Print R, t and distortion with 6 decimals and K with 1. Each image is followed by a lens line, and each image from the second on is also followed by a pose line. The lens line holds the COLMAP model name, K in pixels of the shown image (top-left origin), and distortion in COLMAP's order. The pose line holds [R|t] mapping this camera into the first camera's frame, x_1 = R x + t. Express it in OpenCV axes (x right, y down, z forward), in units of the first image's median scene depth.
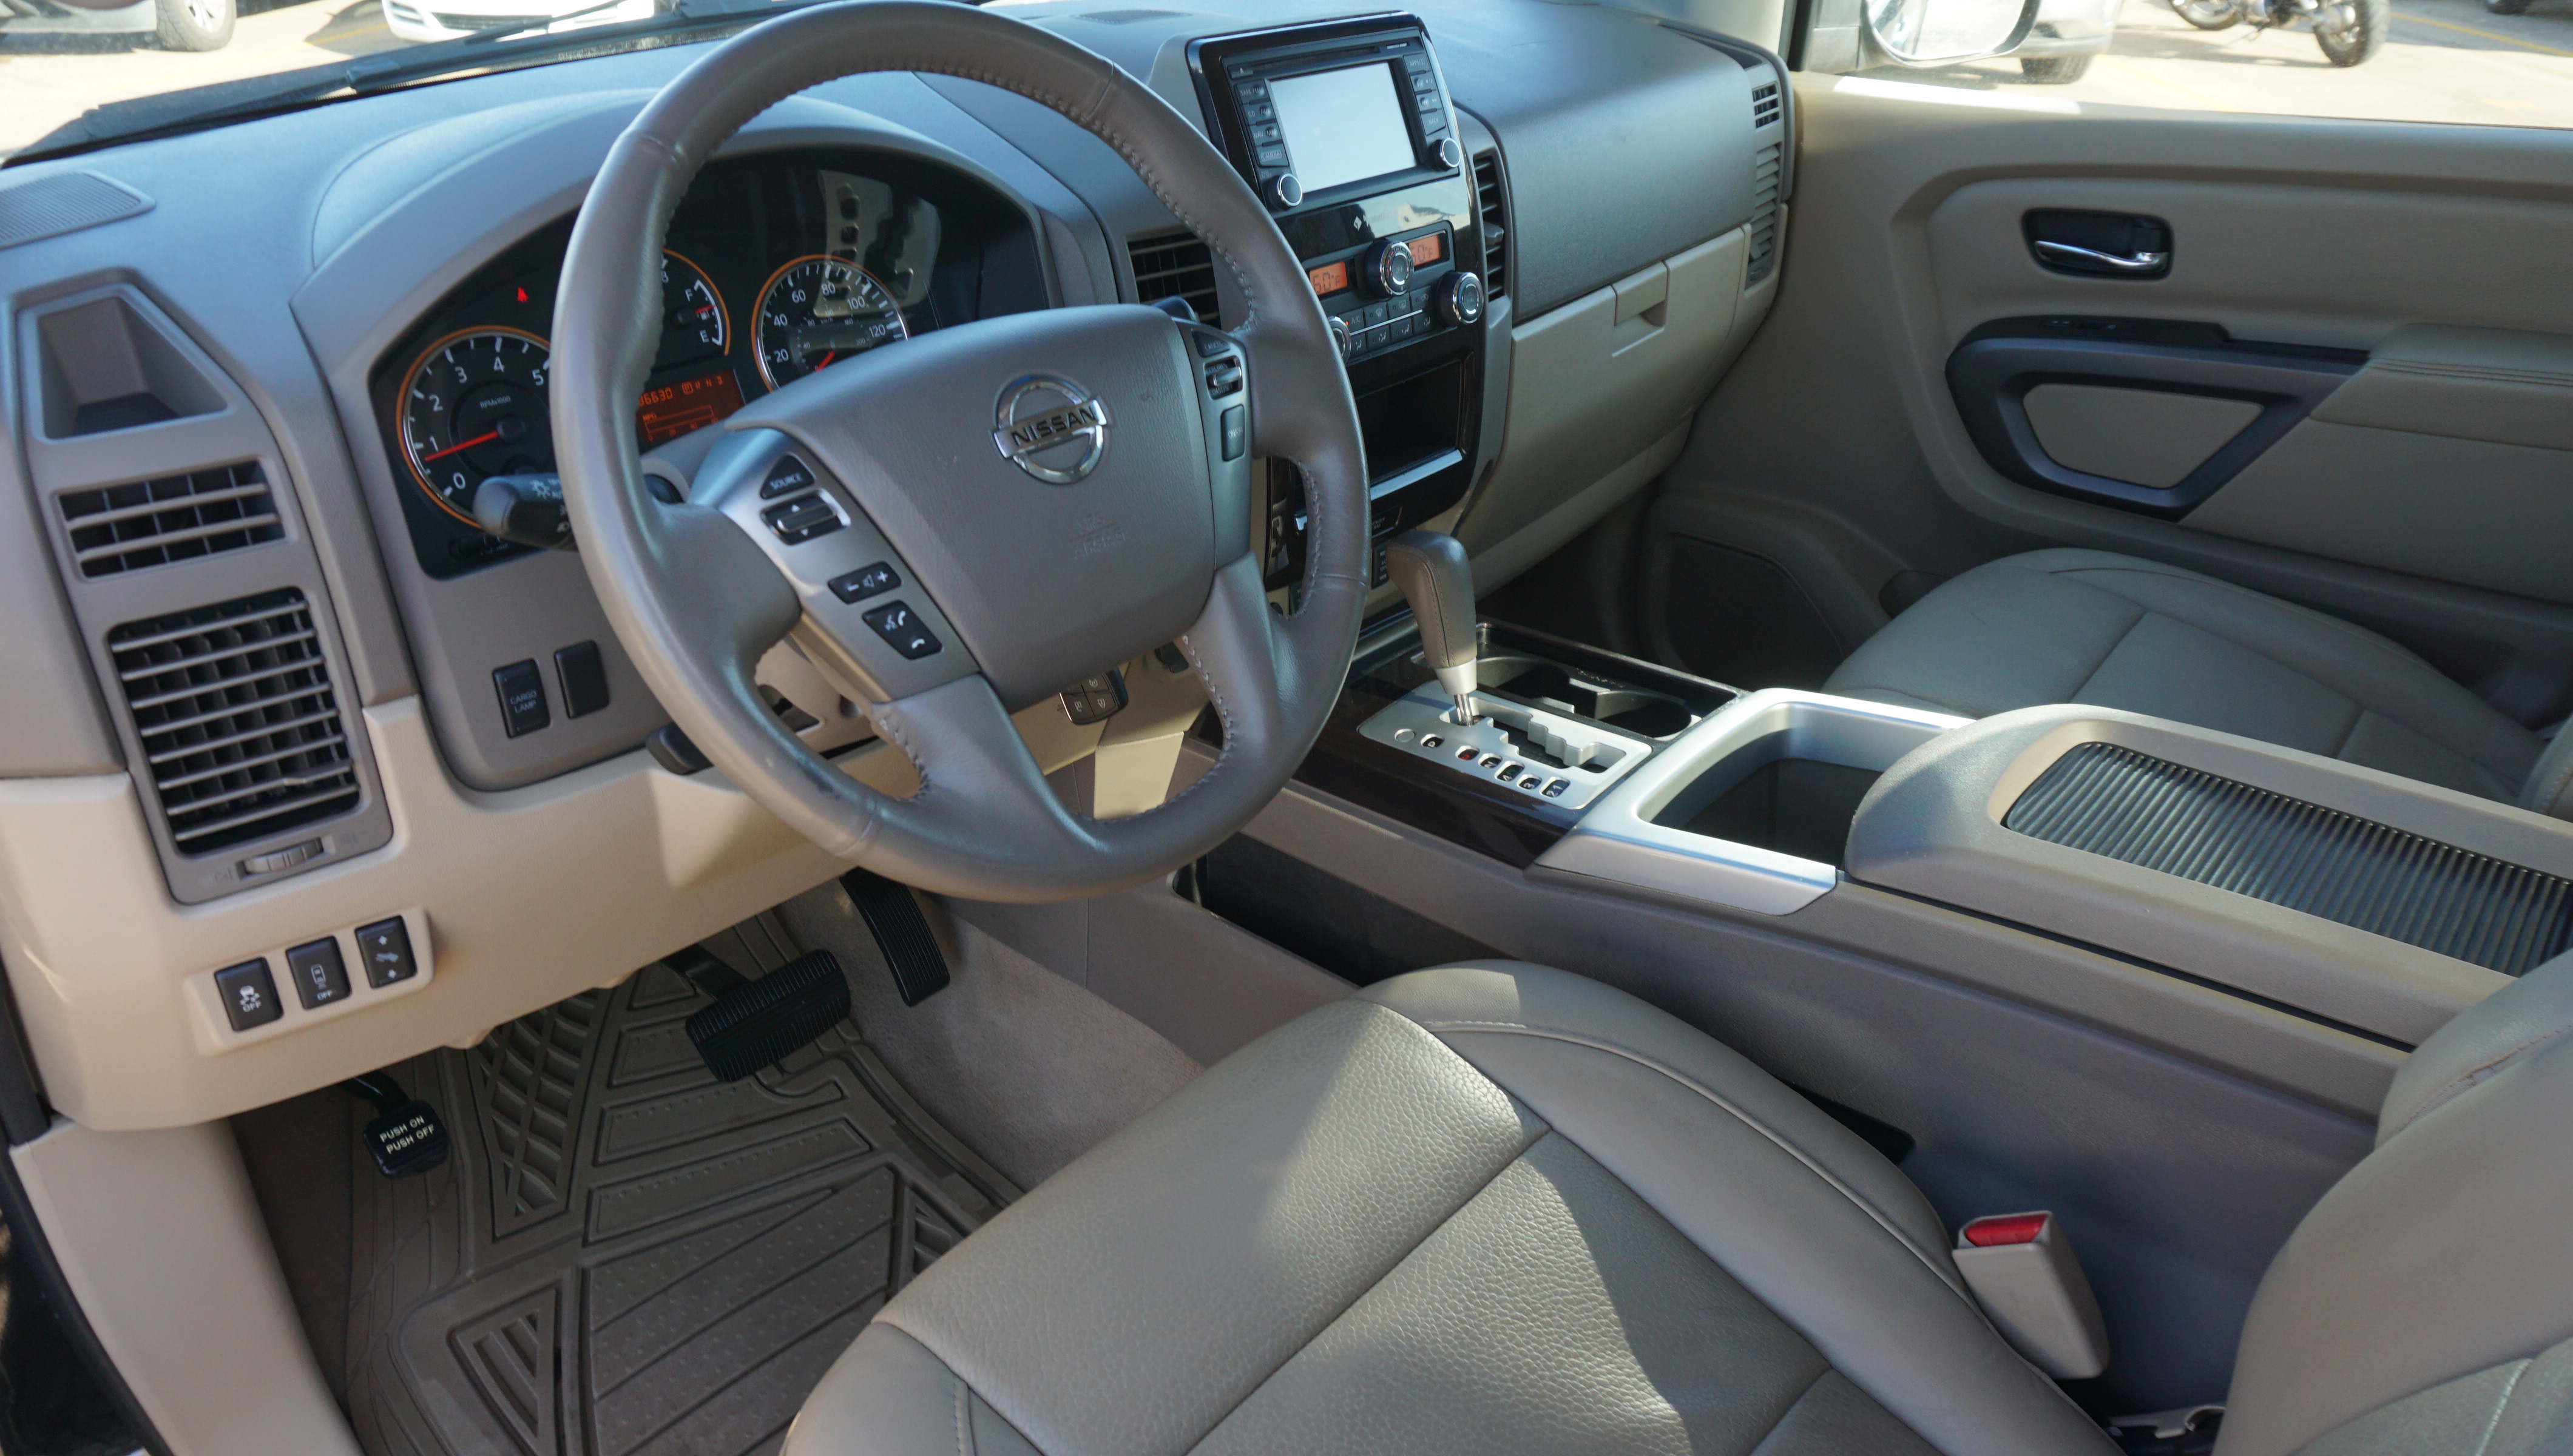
lens RADIAL K [[1737.8, 0, 1280.5], [0, 1737.8, 720.1], [0, 0, 1]] dist [-0.042392, 0.031829]
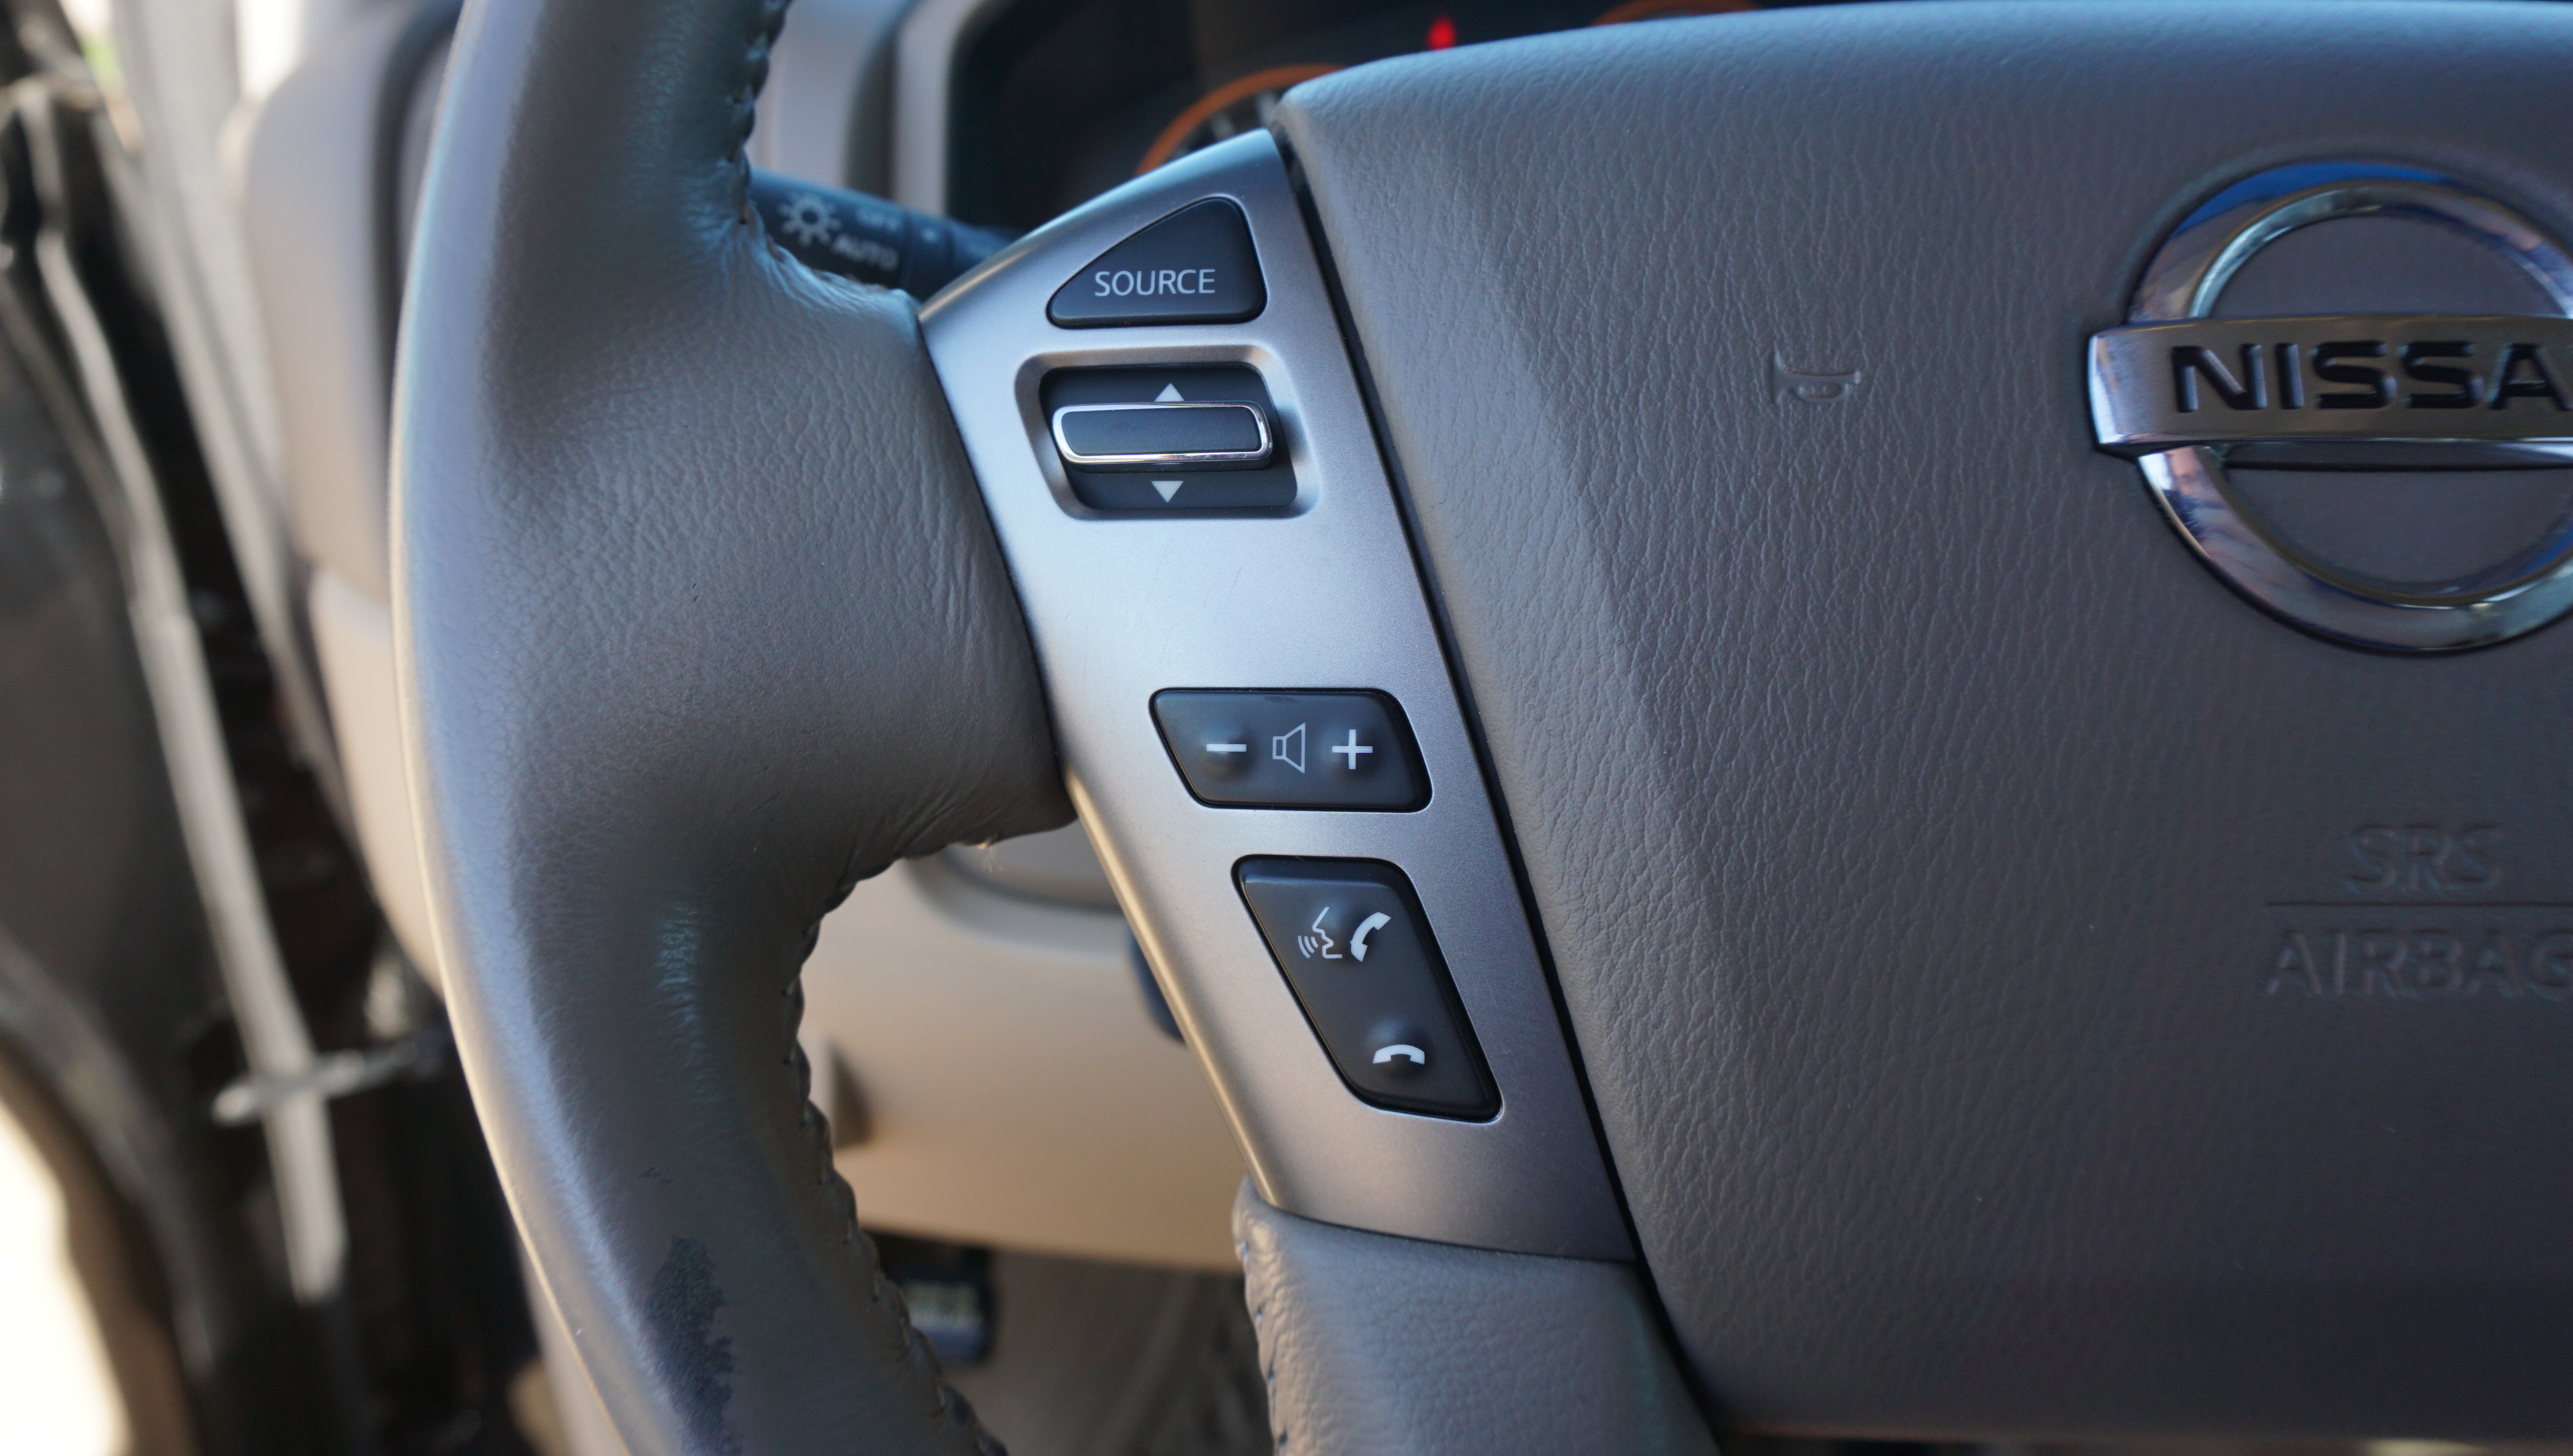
lens RADIAL K [[1737.8, 0, 1295.4], [0, 1737.8, 686.6], [0, 0, 1]] dist [-0.042392, 0.031829]
pose [[0.681167, 0.319764, -0.658607, -0.048020], [-0.375947, 0.924688, 0.060126, -0.062615], [0.628232, 0.206645, 0.750081, 0.495194]]
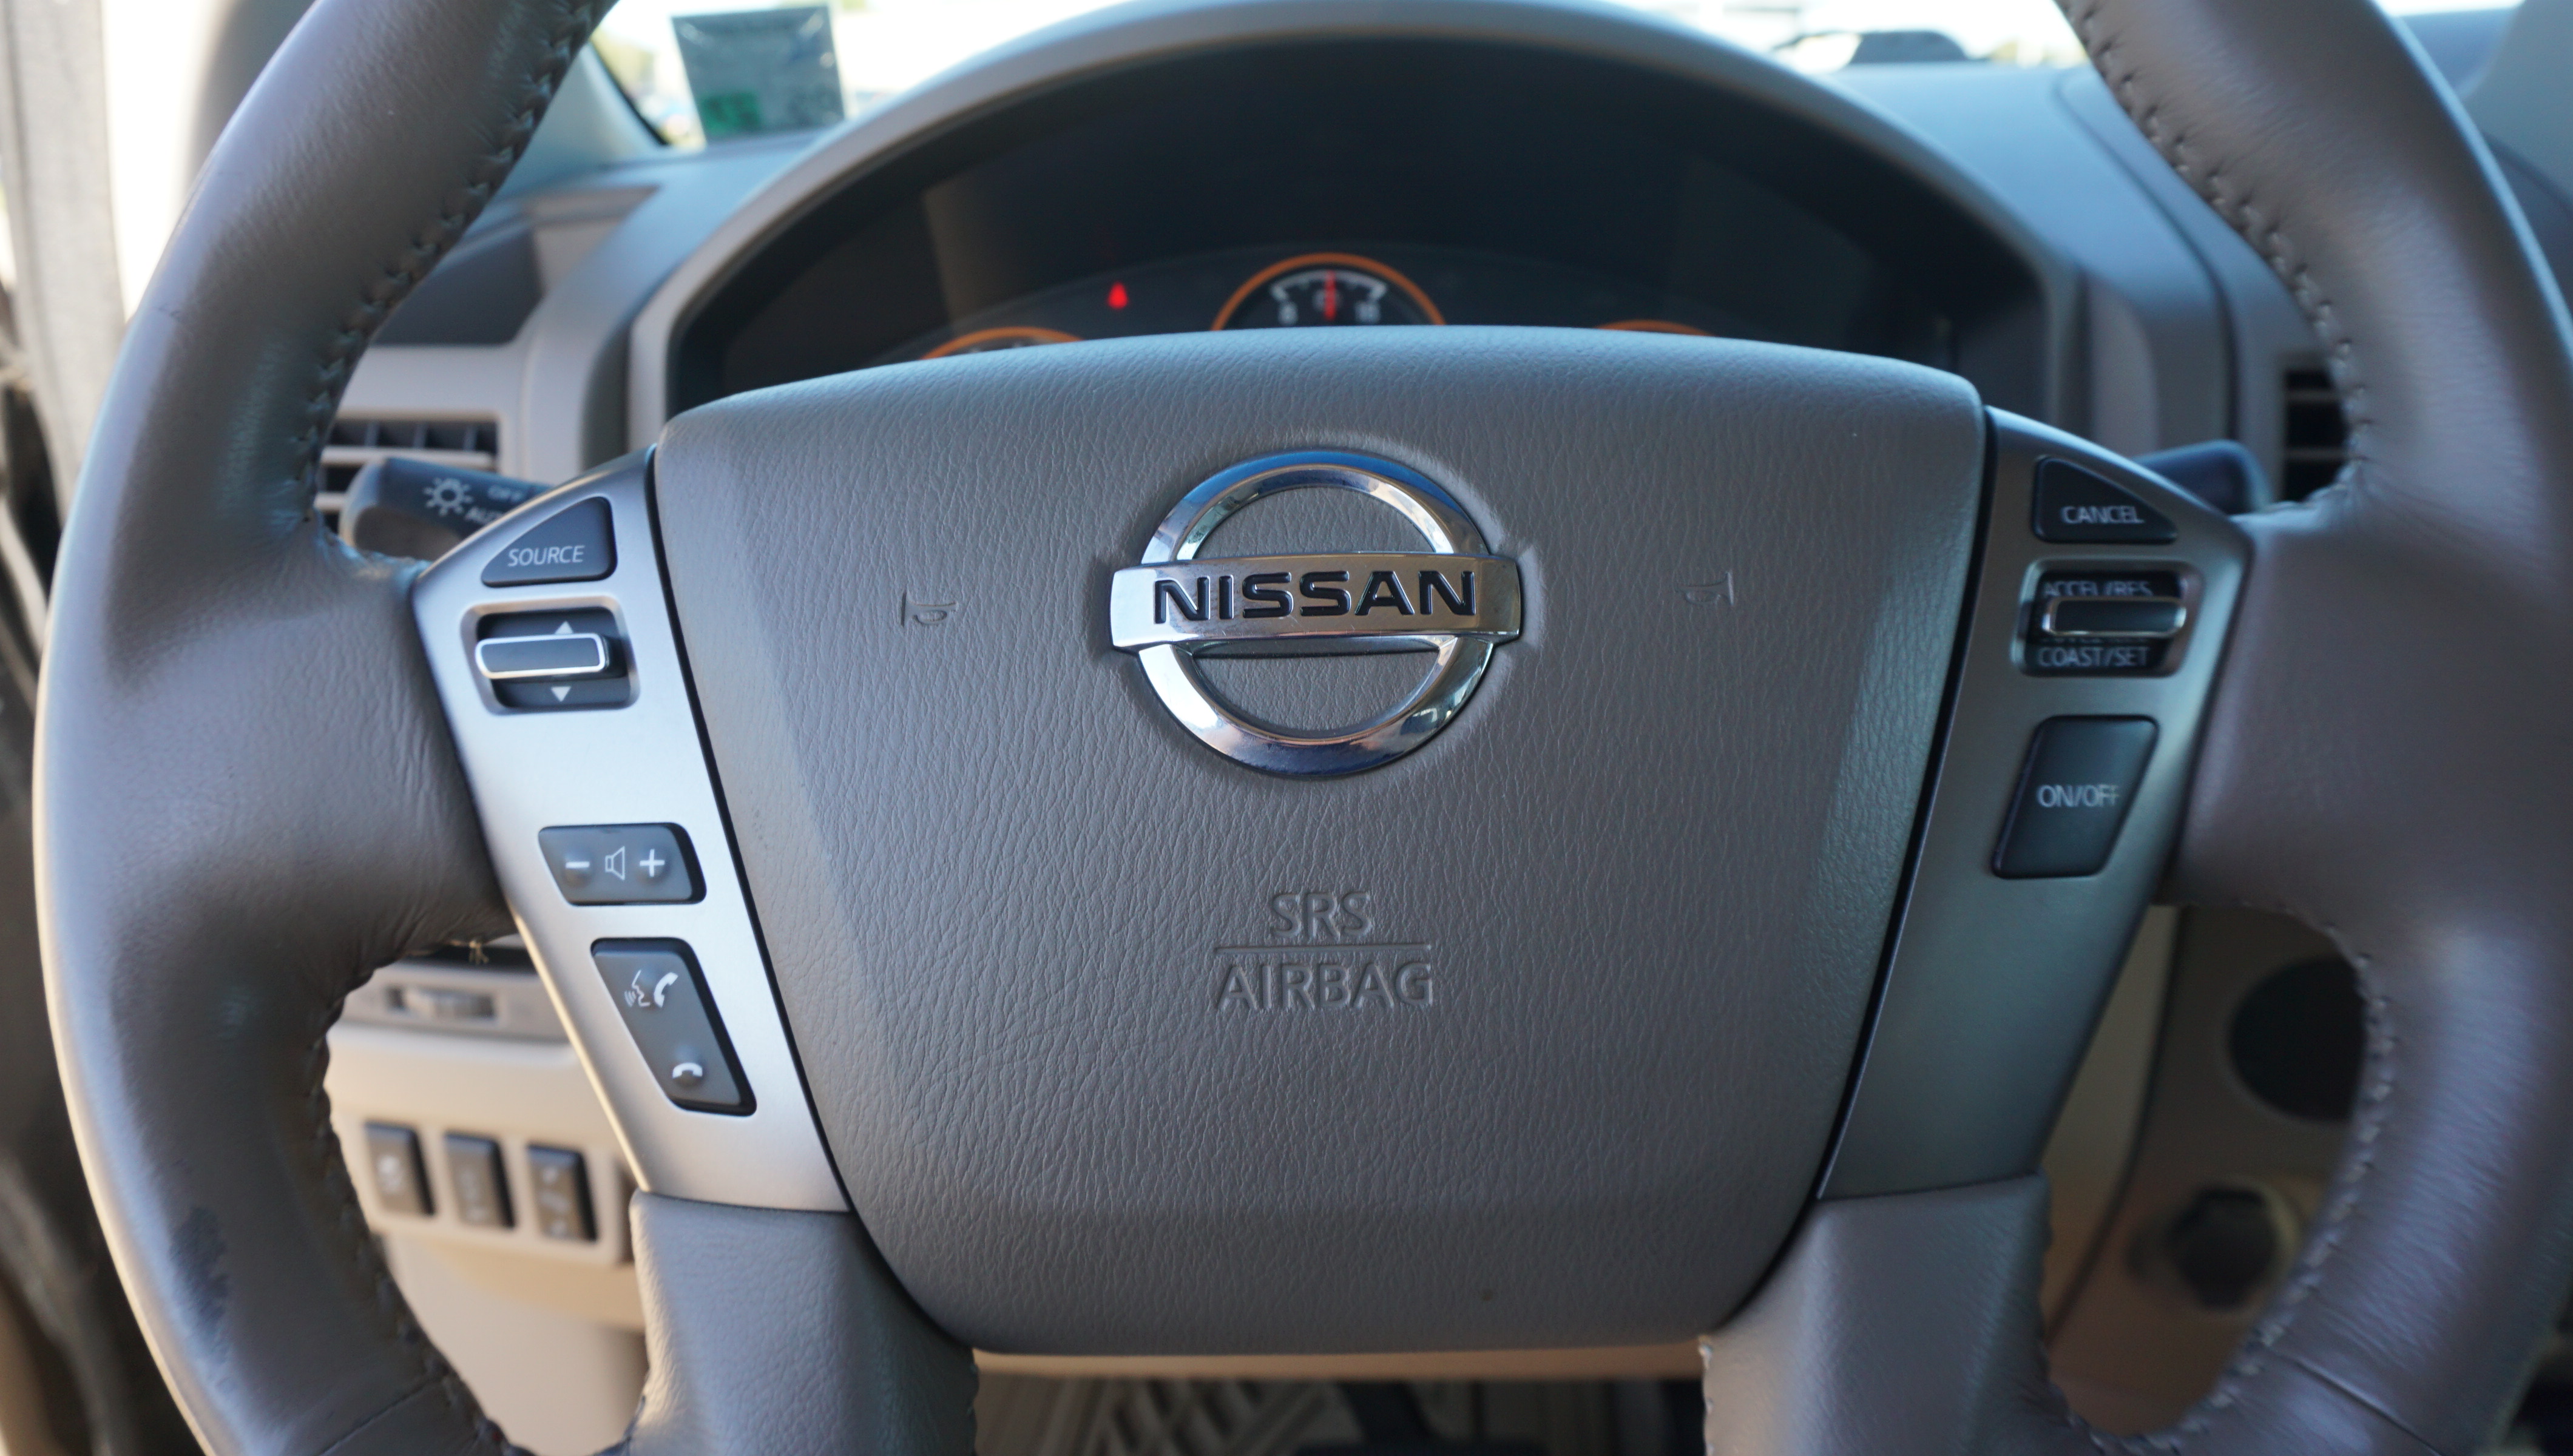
lens RADIAL K [[1737.8, 0, 1303.6], [0, 1737.8, 711.5], [0, 0, 1]] dist [-0.042392, 0.031829]
pose [[0.677582, 0.239439, -0.695379, 0.063530], [-0.348178, 0.937283, -0.016533, -0.093814], [0.647808, 0.253319, 0.718453, 0.501100]]
